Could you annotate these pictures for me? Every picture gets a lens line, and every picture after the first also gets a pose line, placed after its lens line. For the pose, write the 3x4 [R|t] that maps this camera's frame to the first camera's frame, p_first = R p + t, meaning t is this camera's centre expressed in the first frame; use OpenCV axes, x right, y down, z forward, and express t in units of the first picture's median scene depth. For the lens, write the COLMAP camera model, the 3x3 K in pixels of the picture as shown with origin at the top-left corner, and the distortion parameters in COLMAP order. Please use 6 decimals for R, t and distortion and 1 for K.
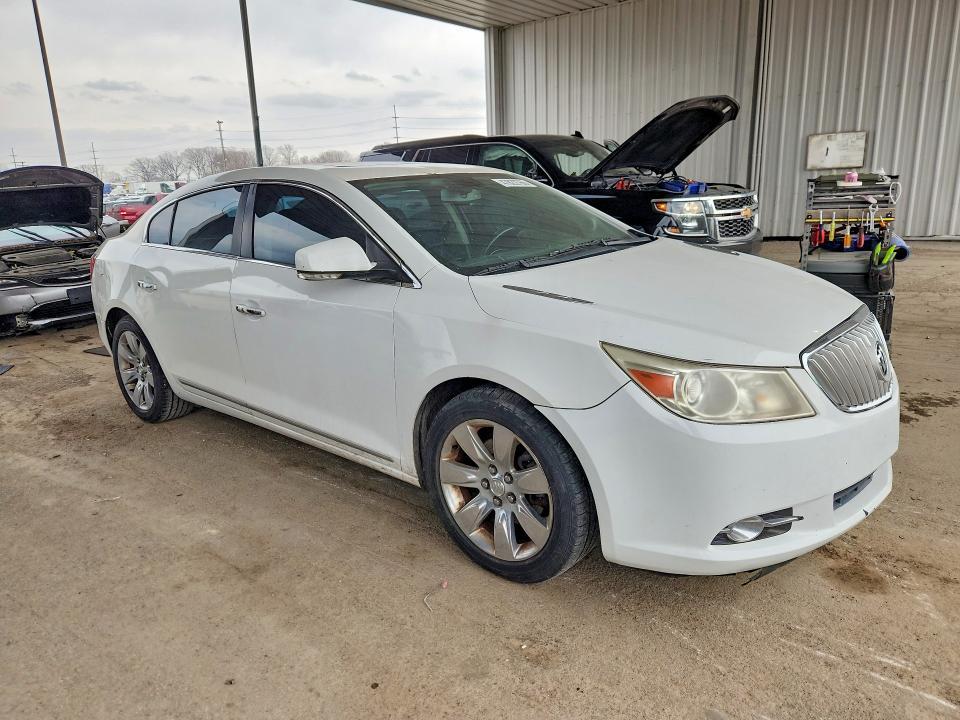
lens RADIAL K [[651.5, 0, 472.9], [0, 651.5, 357.4], [0, 0, 1]] dist [0.008515, 0.003687]
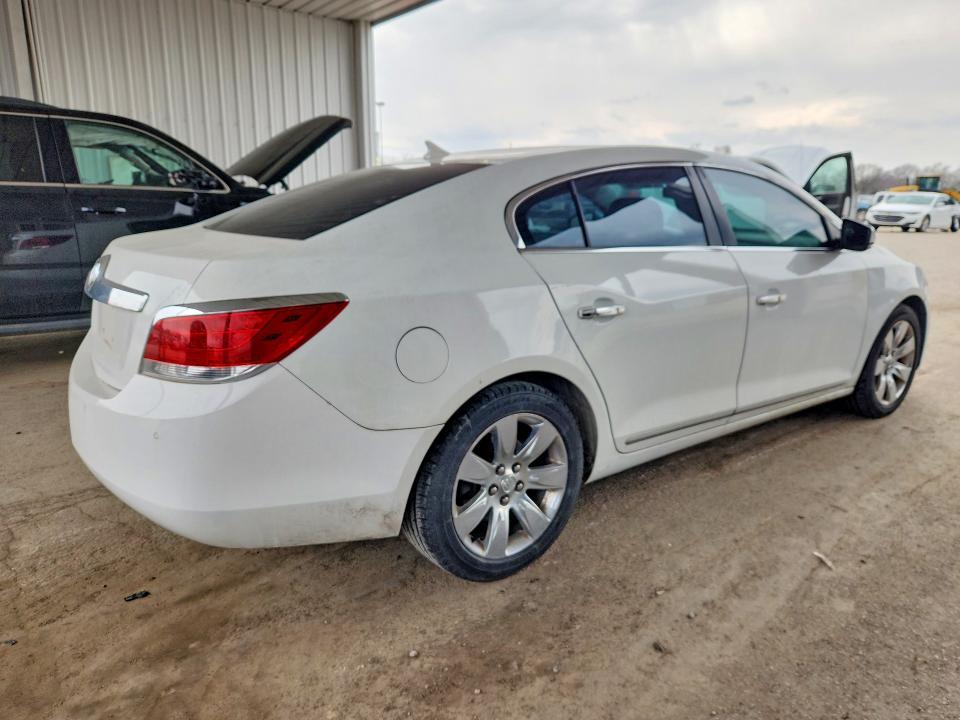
lens RADIAL K [[651.5, 0, 472.9], [0, 651.5, 357.4], [0, 0, 1]] dist [0.008515, 0.003687]
pose [[0.223568, -0.189538, 0.956082, -1.159816], [0.218336, 0.965722, 0.140394, -0.194958], [-0.949919, 0.177359, 0.257287, 0.974765]]
